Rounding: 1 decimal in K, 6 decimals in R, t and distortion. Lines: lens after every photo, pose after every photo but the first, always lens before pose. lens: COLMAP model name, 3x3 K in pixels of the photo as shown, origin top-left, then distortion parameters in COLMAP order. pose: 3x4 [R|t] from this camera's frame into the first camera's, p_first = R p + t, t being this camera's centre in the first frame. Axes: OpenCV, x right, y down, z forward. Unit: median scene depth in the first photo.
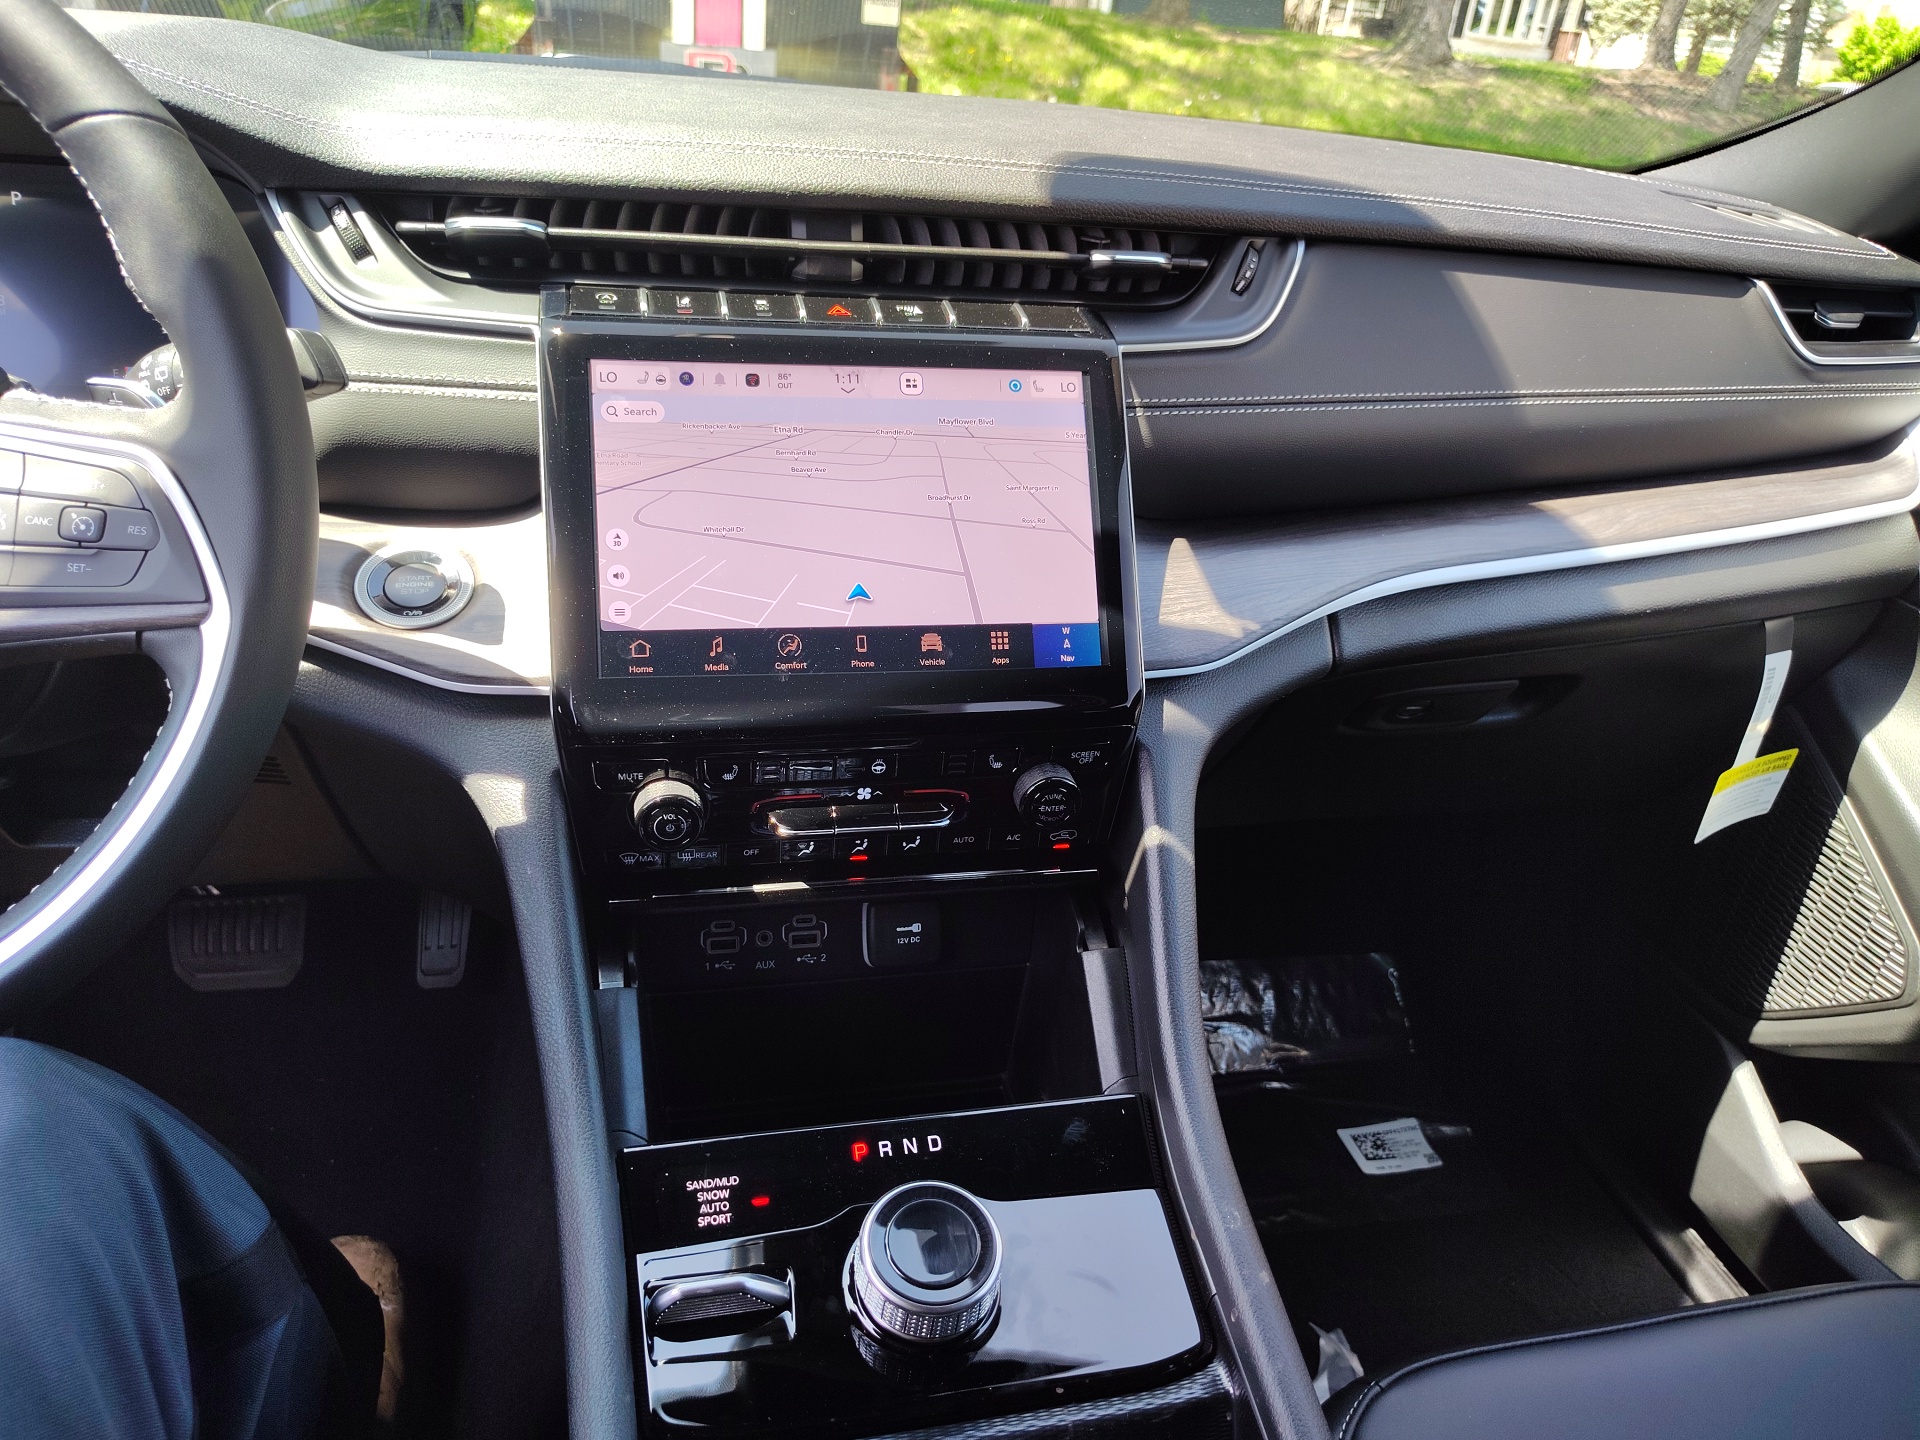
lens RADIAL K [[1337.9, 0, 962.2], [0, 1337.9, 739.6], [0, 0, 1]] dist [0.021684, -0.048944]
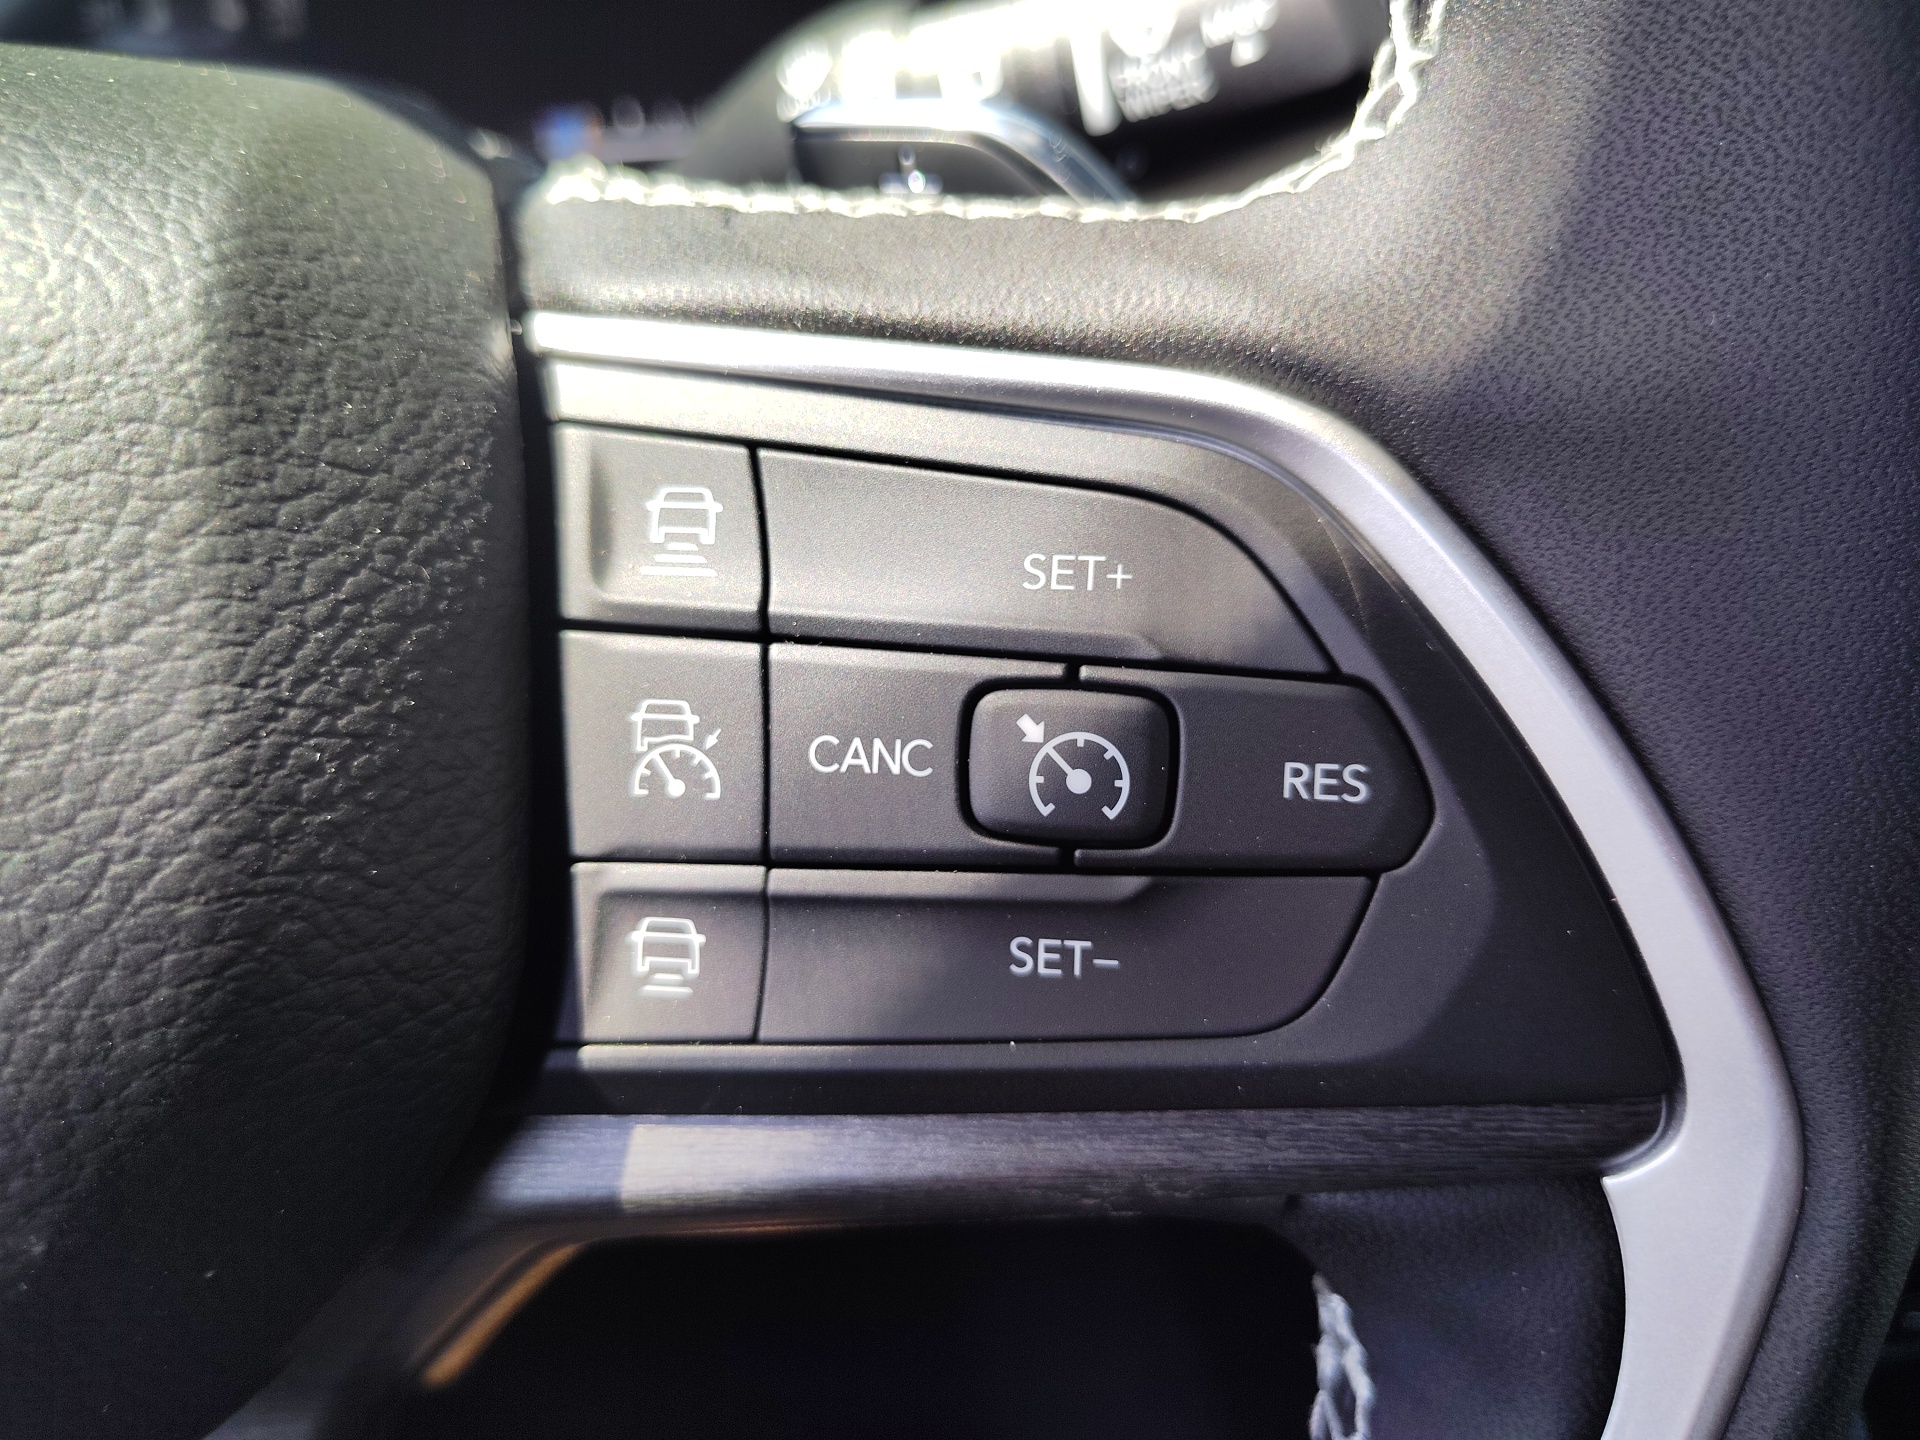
lens RADIAL K [[1357.3, 0, 994.7], [0, 1357.3, 716.9], [0, 0, 1]] dist [0.003494, -0.031168]
pose [[0.993933, -0.034081, -0.104576, -0.441029], [0.045618, 0.992885, 0.109996, -0.132324], [0.100083, -0.114099, 0.988415, 0.532202]]
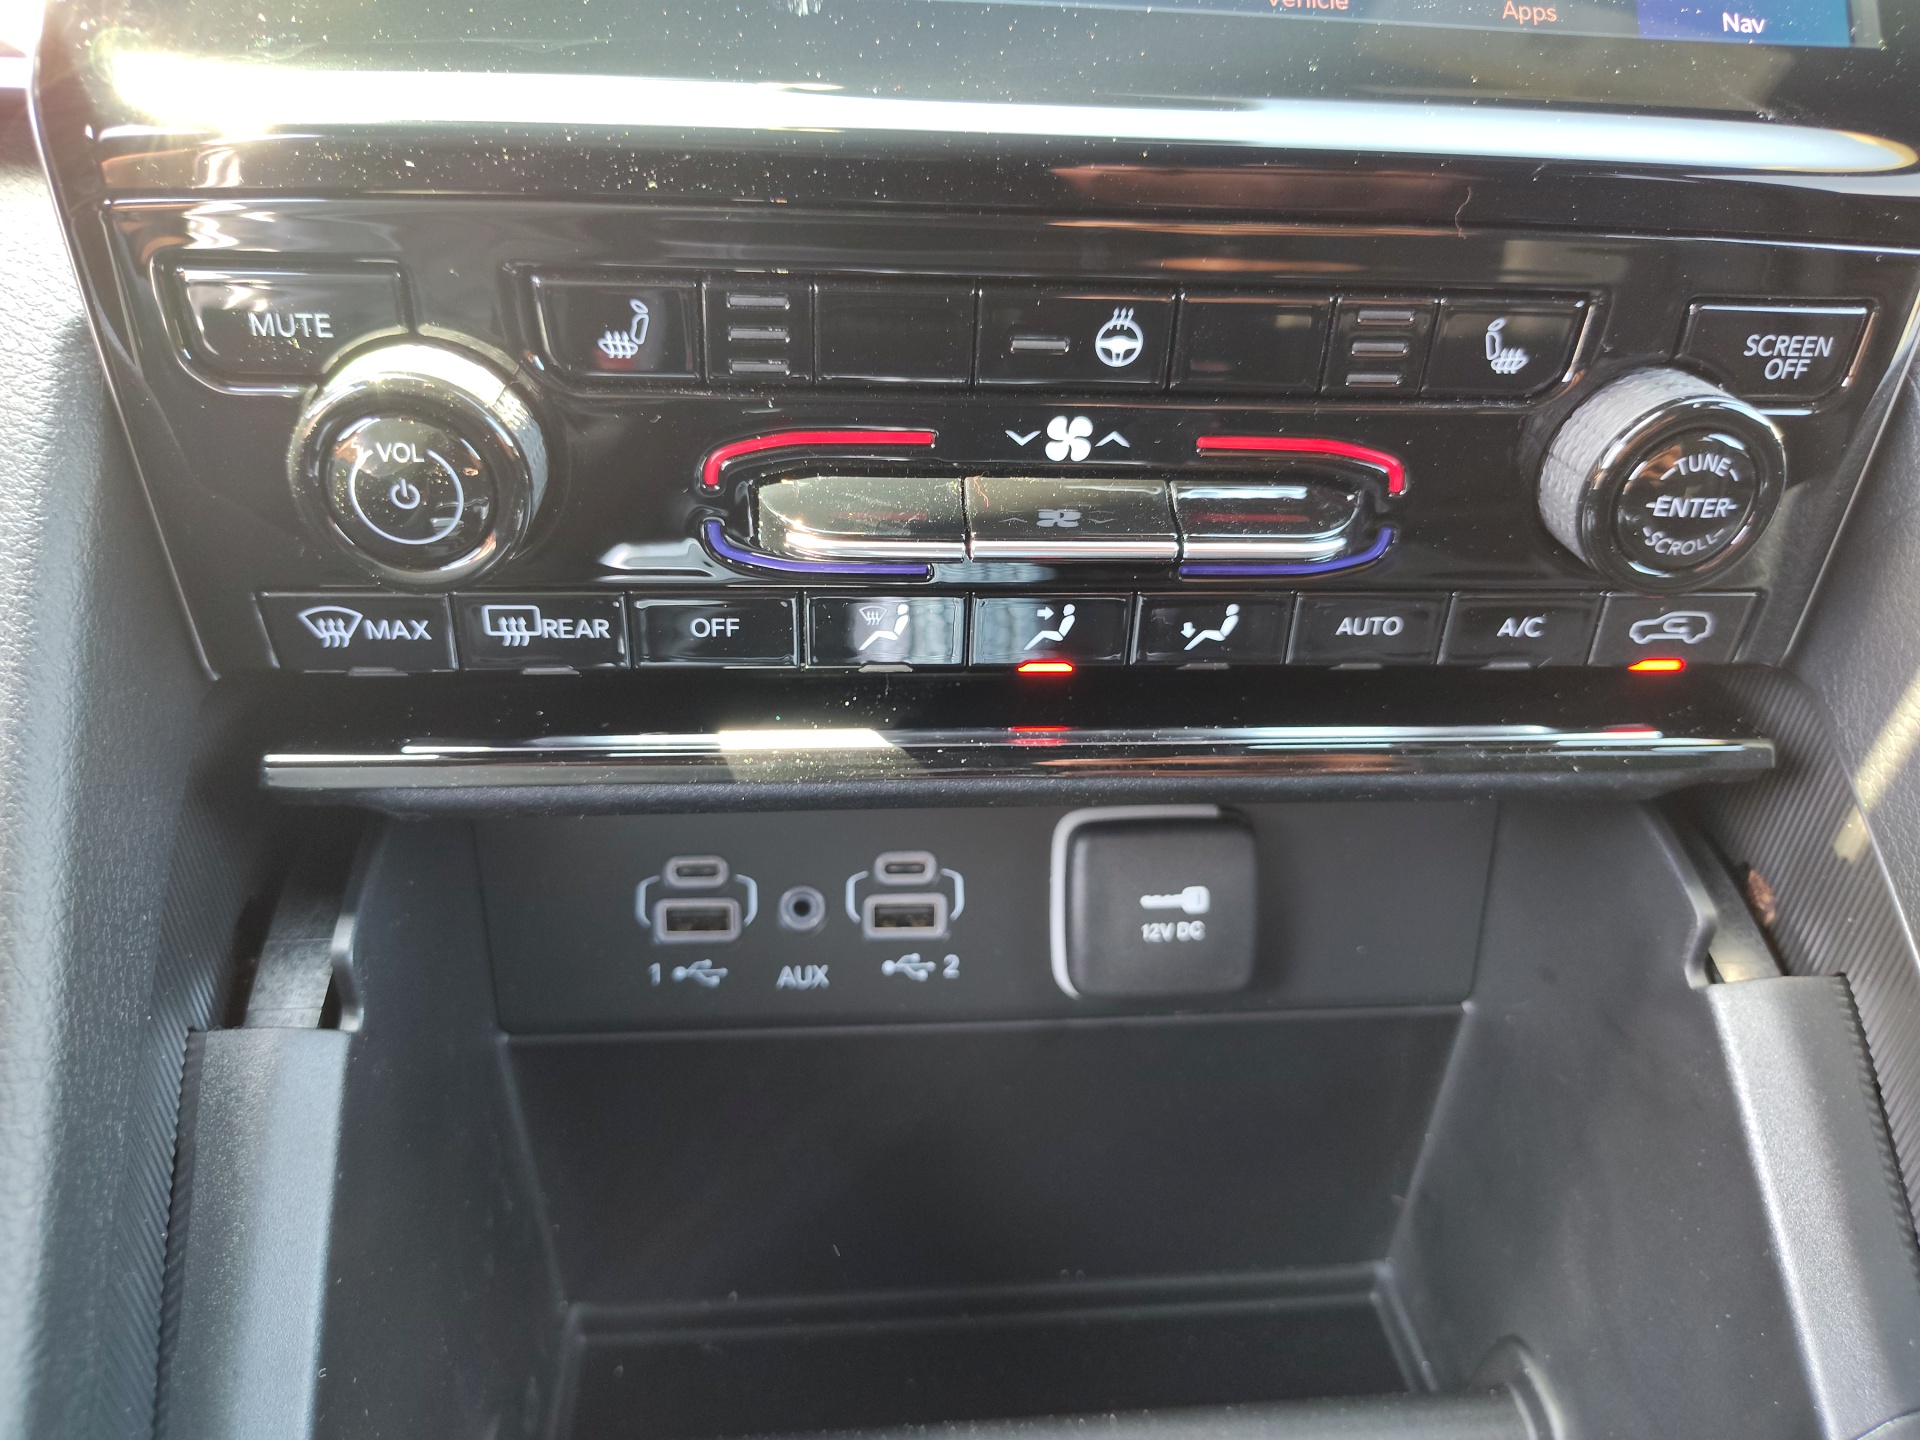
lens RADIAL K [[1337.9, 0, 962.2], [0, 1337.9, 739.6], [0, 0, 1]] dist [0.021684, -0.048944]
pose [[0.989083, 0.023950, -0.145402, -0.048191], [-0.025482, 0.999638, -0.008684, 0.106805], [0.145142, 0.012294, 0.989334, 0.653593]]
